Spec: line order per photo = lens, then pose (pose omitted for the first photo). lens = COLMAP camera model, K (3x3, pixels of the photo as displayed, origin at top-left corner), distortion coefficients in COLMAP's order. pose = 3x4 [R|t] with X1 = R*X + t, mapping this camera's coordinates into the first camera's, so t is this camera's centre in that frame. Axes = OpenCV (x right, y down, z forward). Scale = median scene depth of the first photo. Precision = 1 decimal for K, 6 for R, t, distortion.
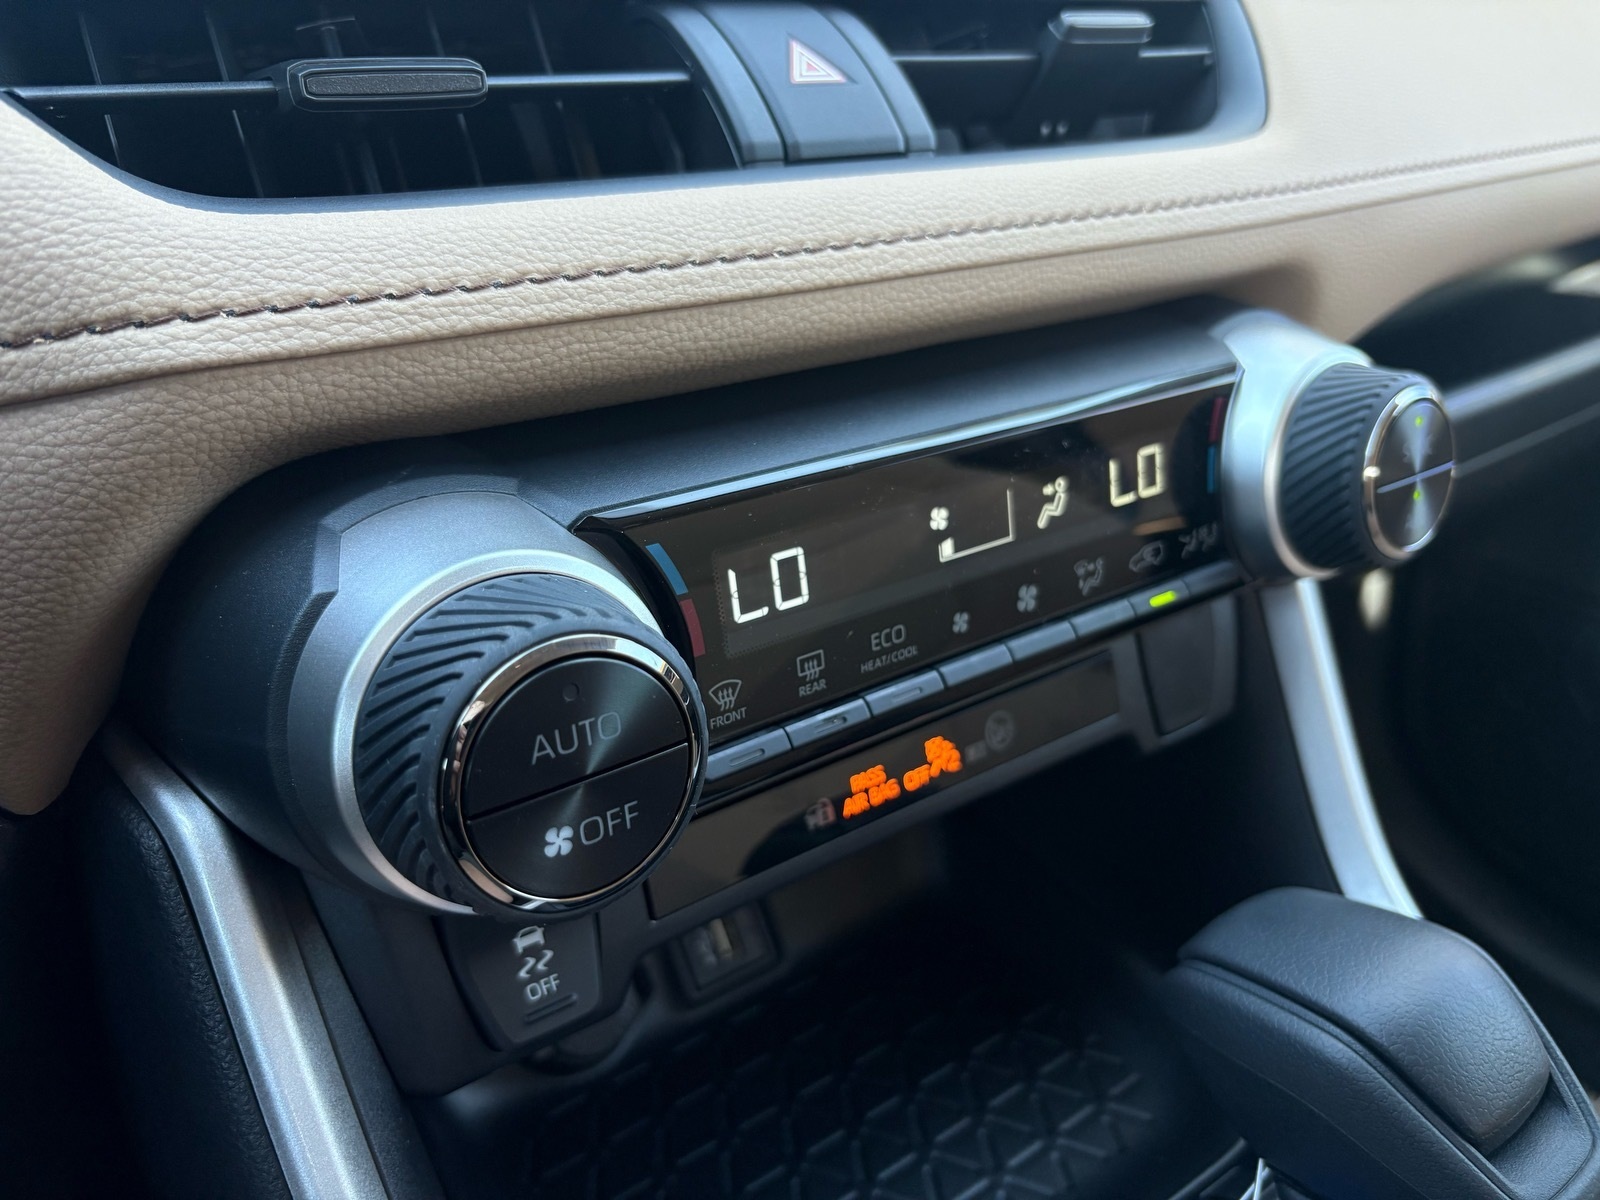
lens RADIAL K [[1252.5, 0, 800.3], [0, 1252.5, 616.8], [0, 0, 1]] dist [-0.023228, -0.011878]
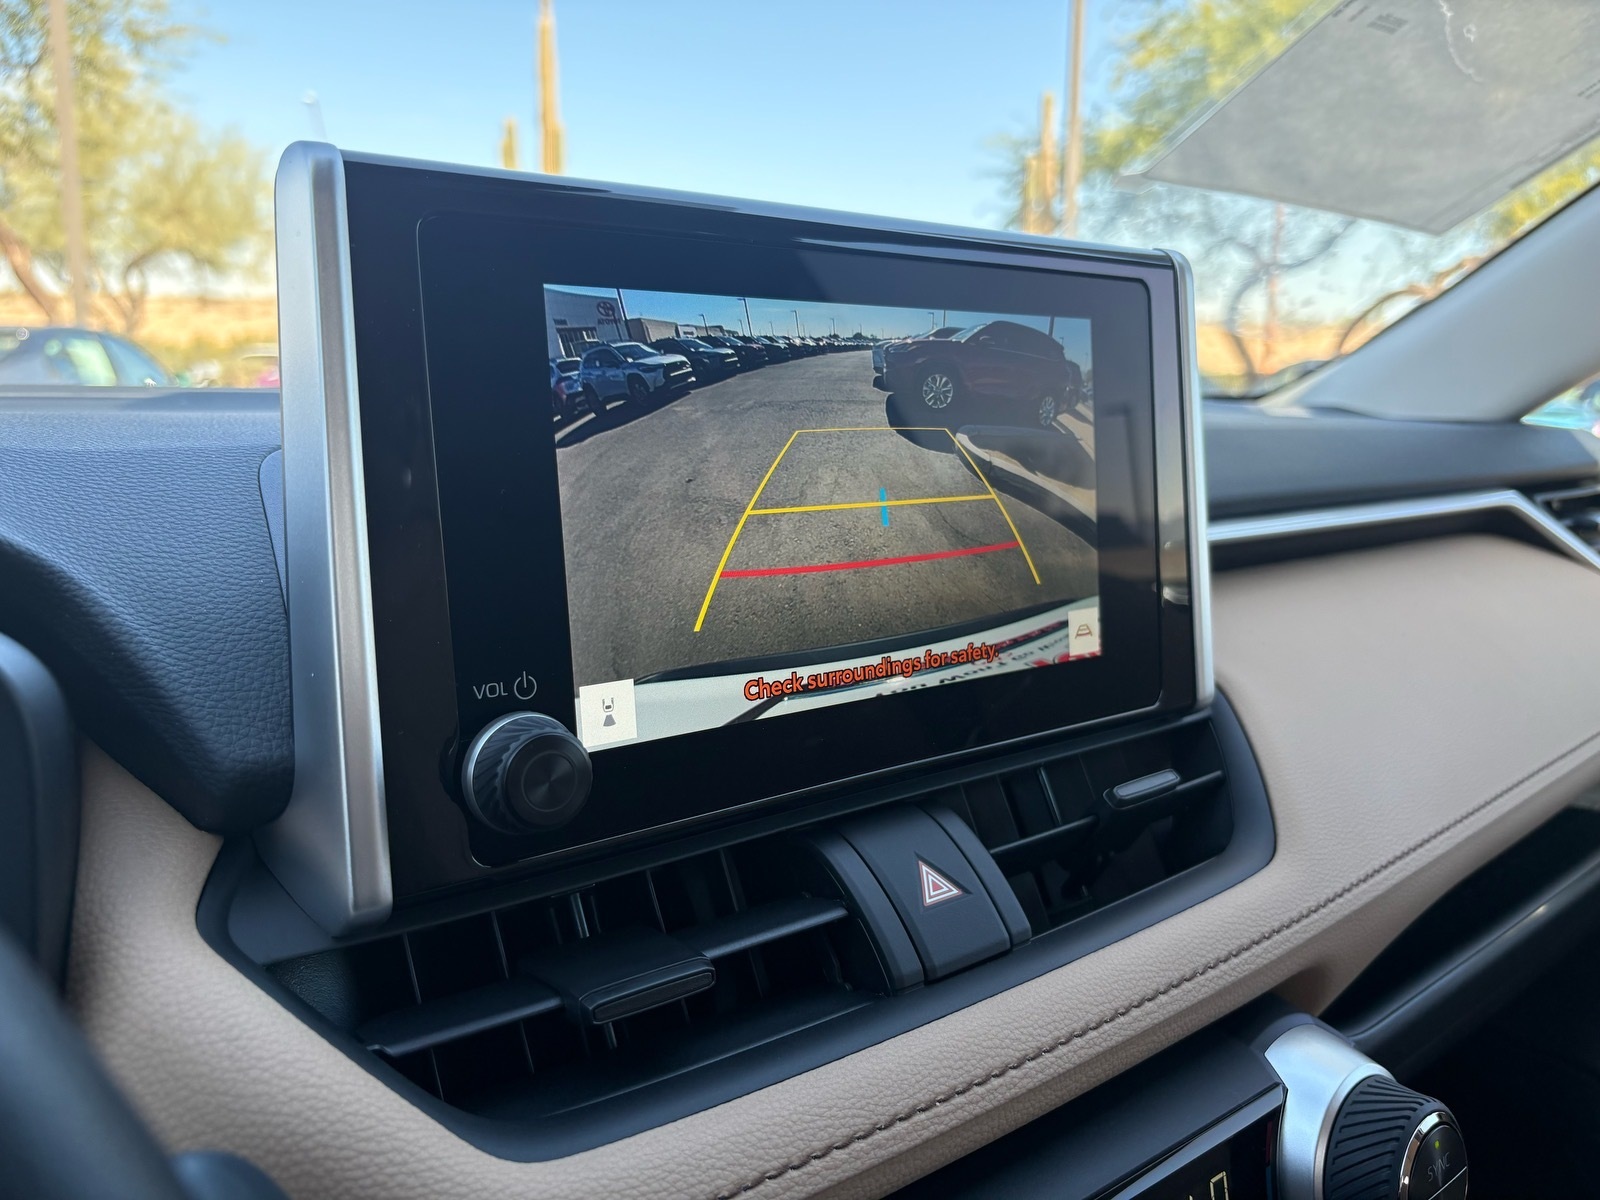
lens RADIAL K [[1261.6, 0, 800.0], [0, 1261.6, 600.0], [0, 0, 1]] dist [0.000289, -0.008614]
pose [[0.999443, -0.001038, 0.033359, -0.176406], [0.010014, 0.962791, -0.270060, -0.383206], [-0.031837, 0.270244, 0.962265, -0.323182]]
